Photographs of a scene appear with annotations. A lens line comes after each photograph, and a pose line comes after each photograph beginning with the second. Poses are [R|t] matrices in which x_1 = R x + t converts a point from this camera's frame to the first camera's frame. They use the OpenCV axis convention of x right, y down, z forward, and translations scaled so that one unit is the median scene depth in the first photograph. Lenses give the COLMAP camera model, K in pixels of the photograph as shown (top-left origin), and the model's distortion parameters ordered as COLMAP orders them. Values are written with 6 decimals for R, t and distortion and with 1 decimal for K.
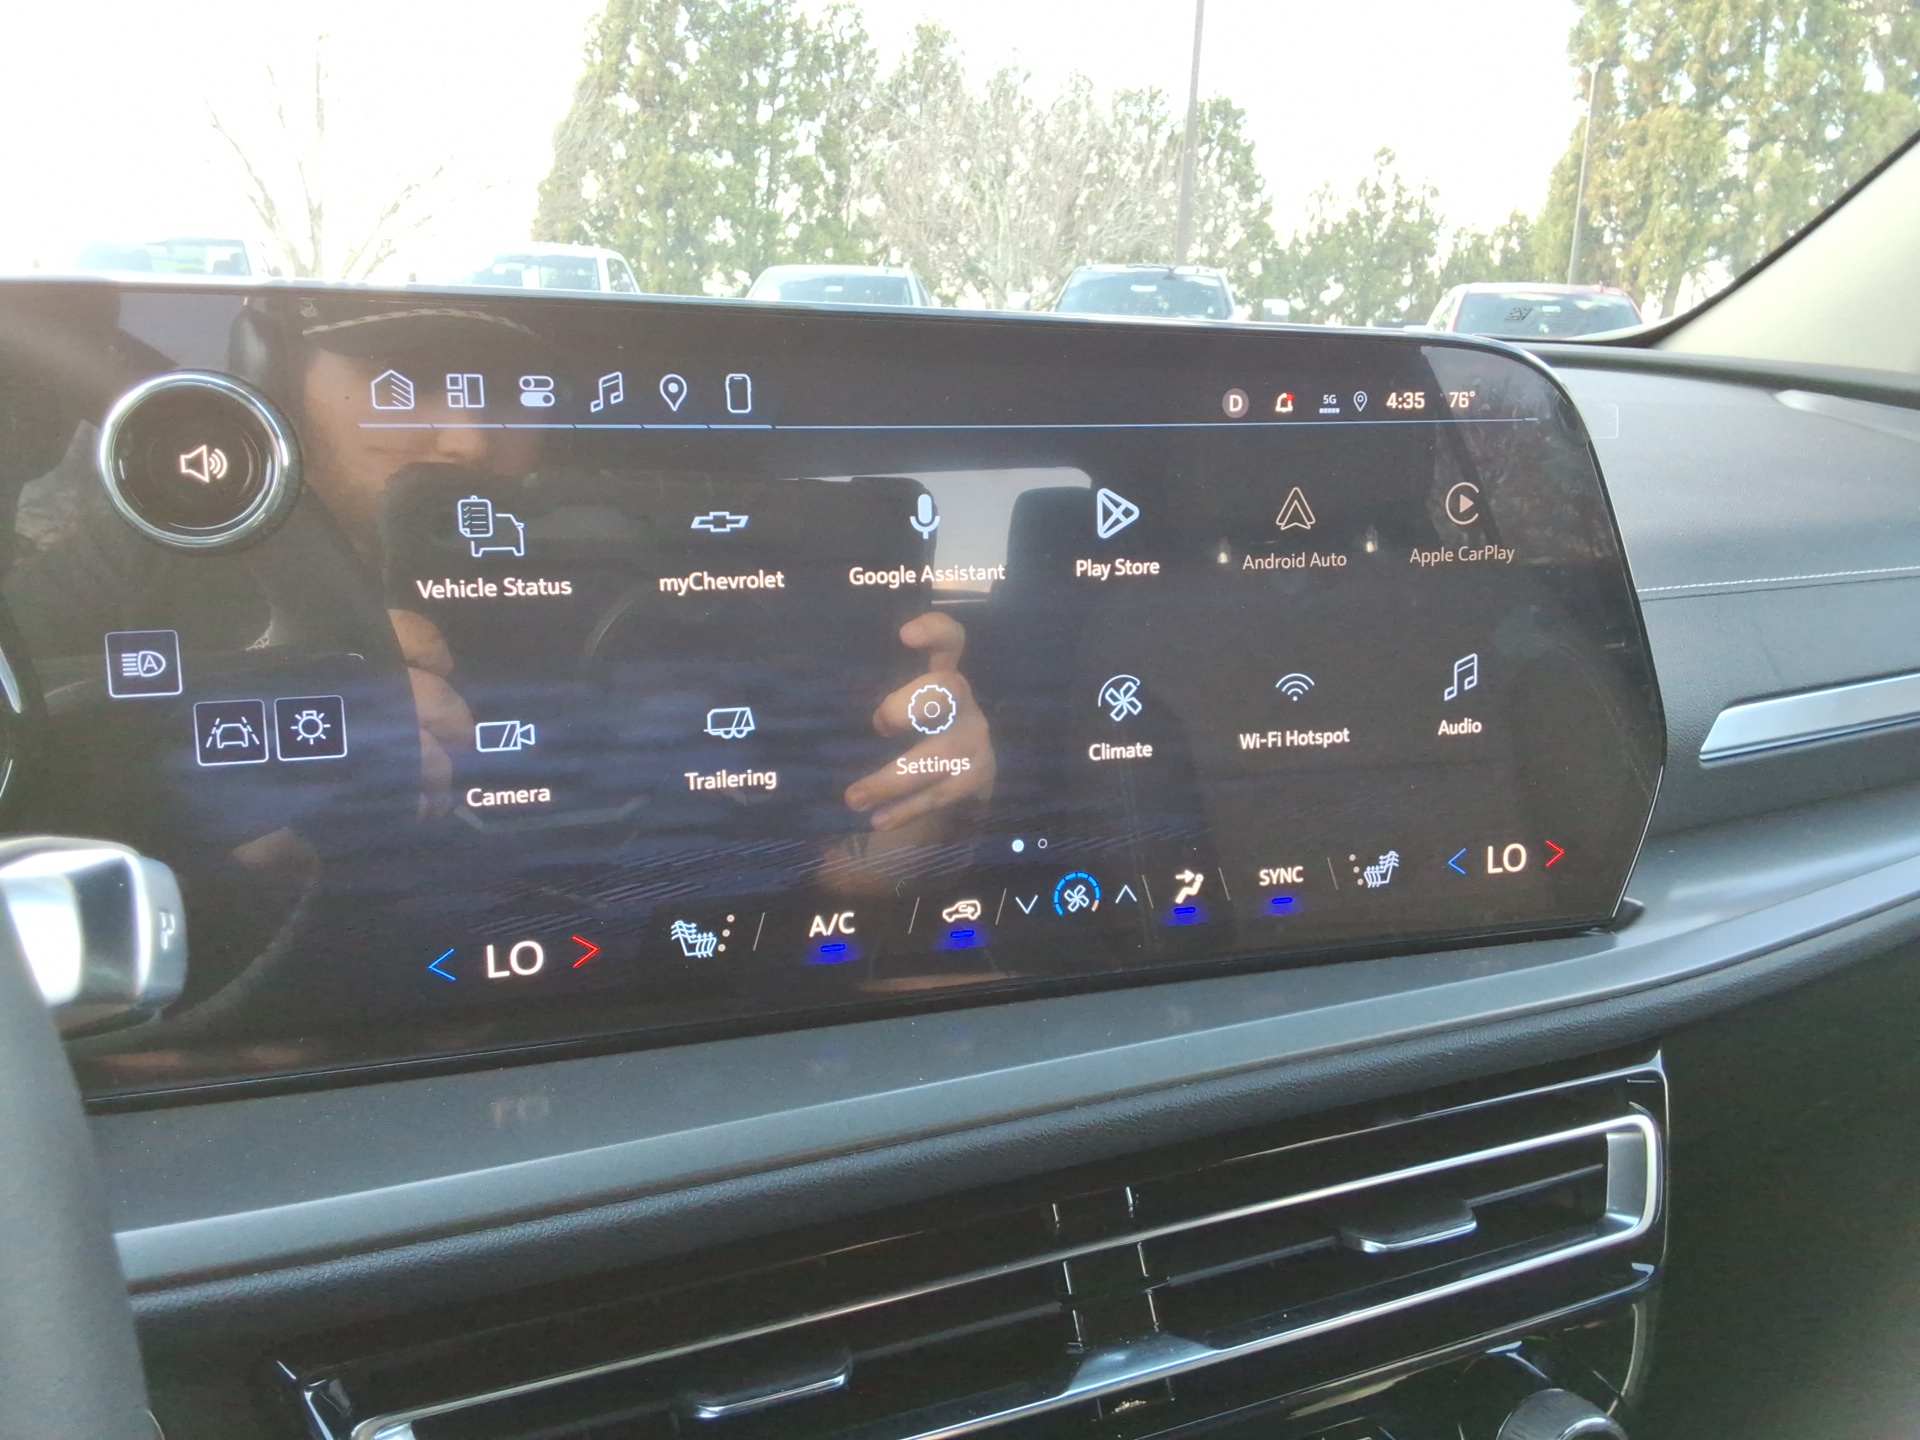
lens RADIAL K [[1531.9, 0, 968.9], [0, 1531.9, 704.5], [0, 0, 1]] dist [0.088237, -0.143401]
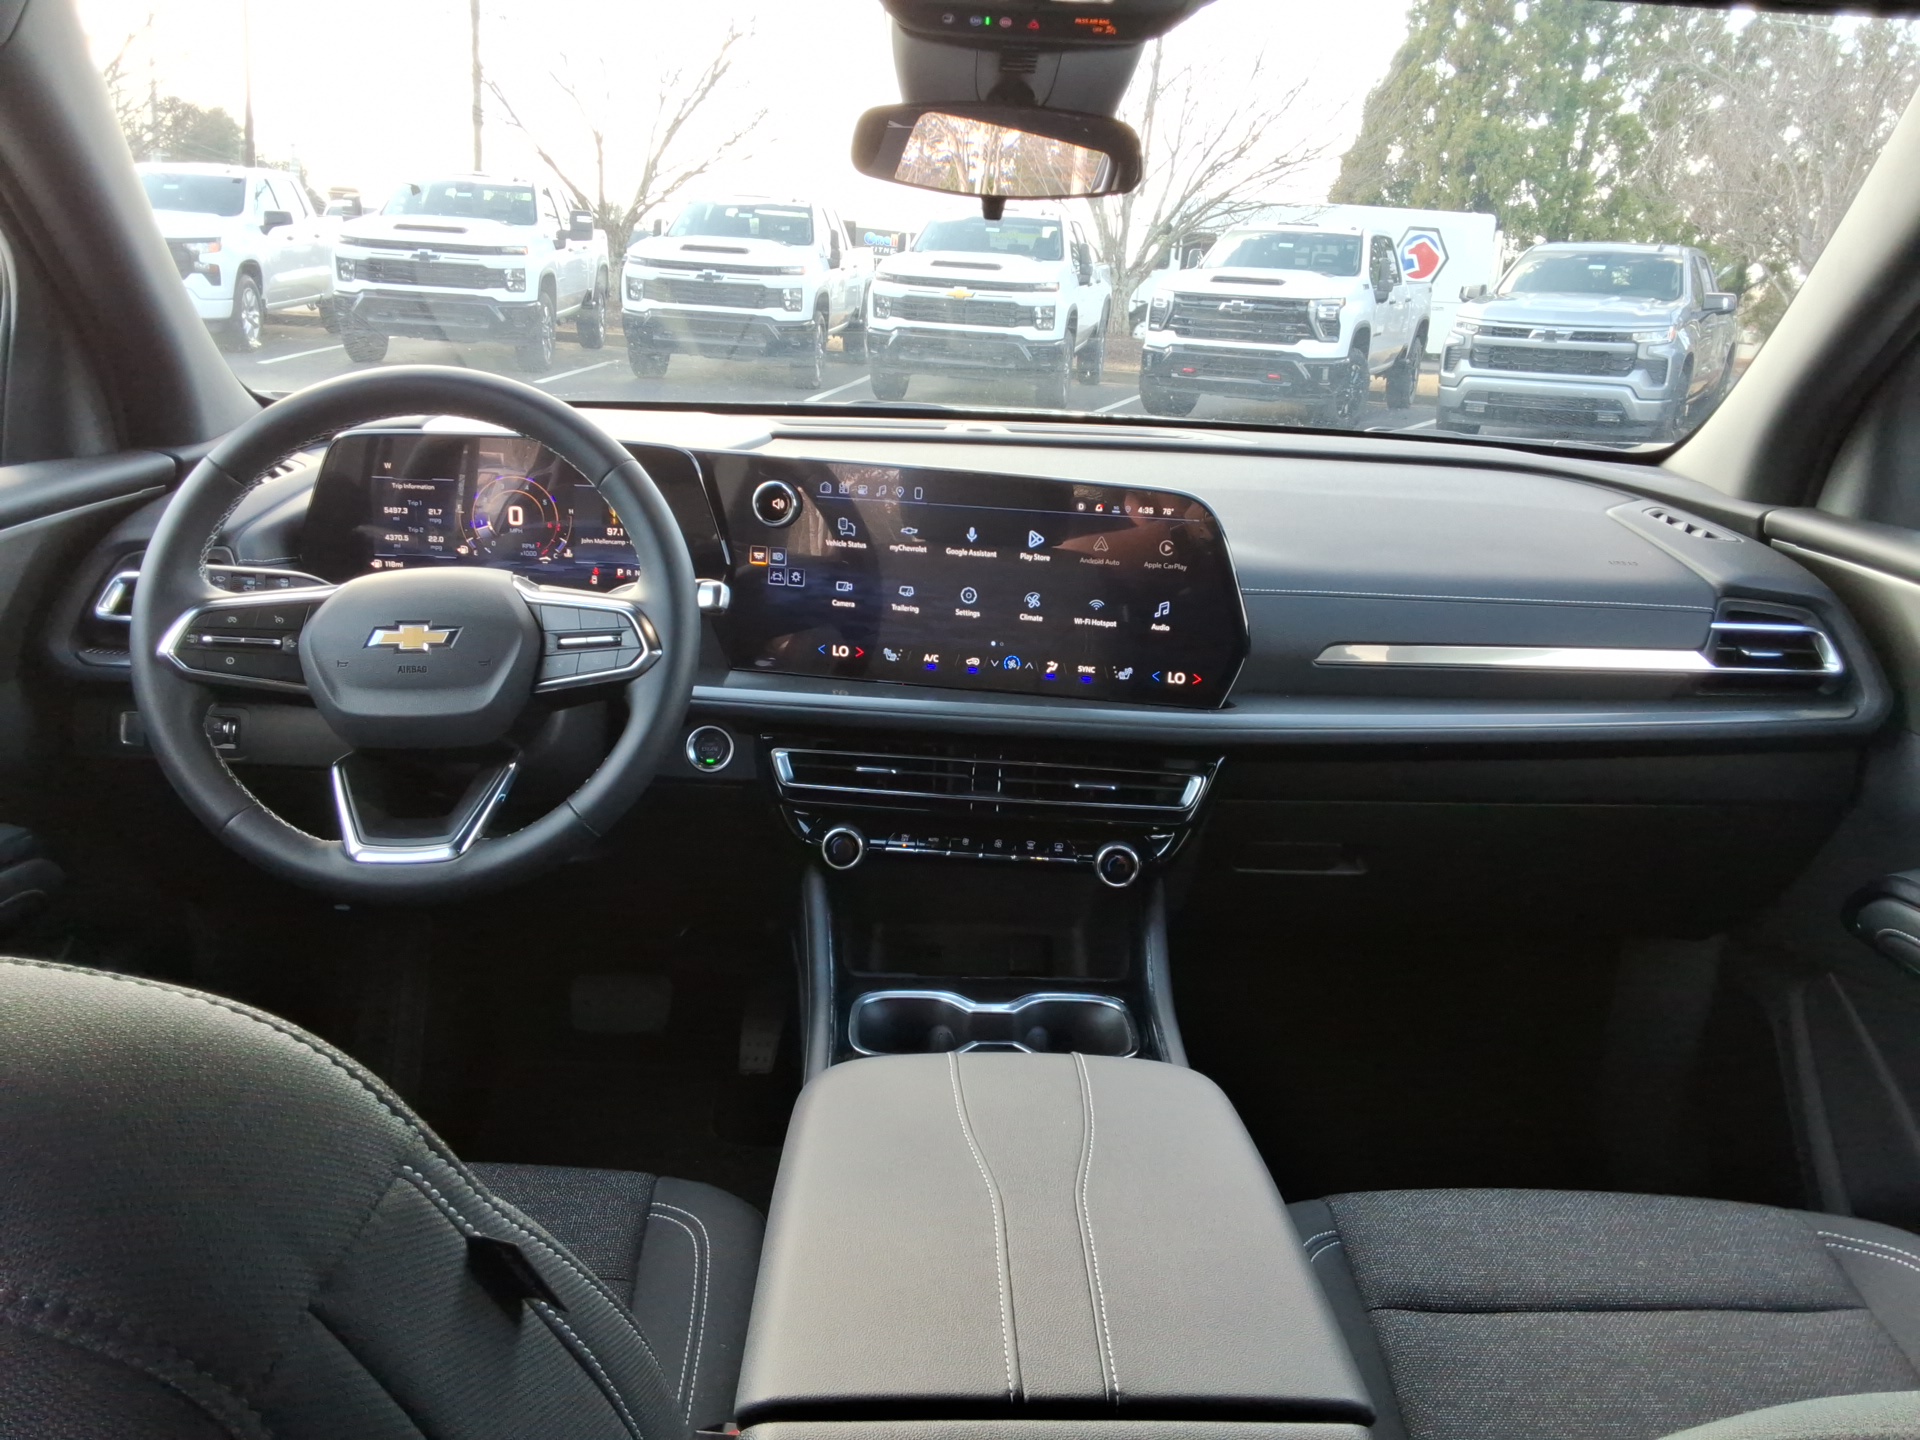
lens RADIAL K [[1531.9, 0, 991.3], [0, 1531.9, 671.3], [0, 0, 1]] dist [0.088237, -0.143401]
pose [[0.885736, 0.136824, -0.443566, 1.352791], [-0.133836, 0.990267, 0.038211, 0.029466], [0.444477, 0.025521, 0.895427, -1.696022]]
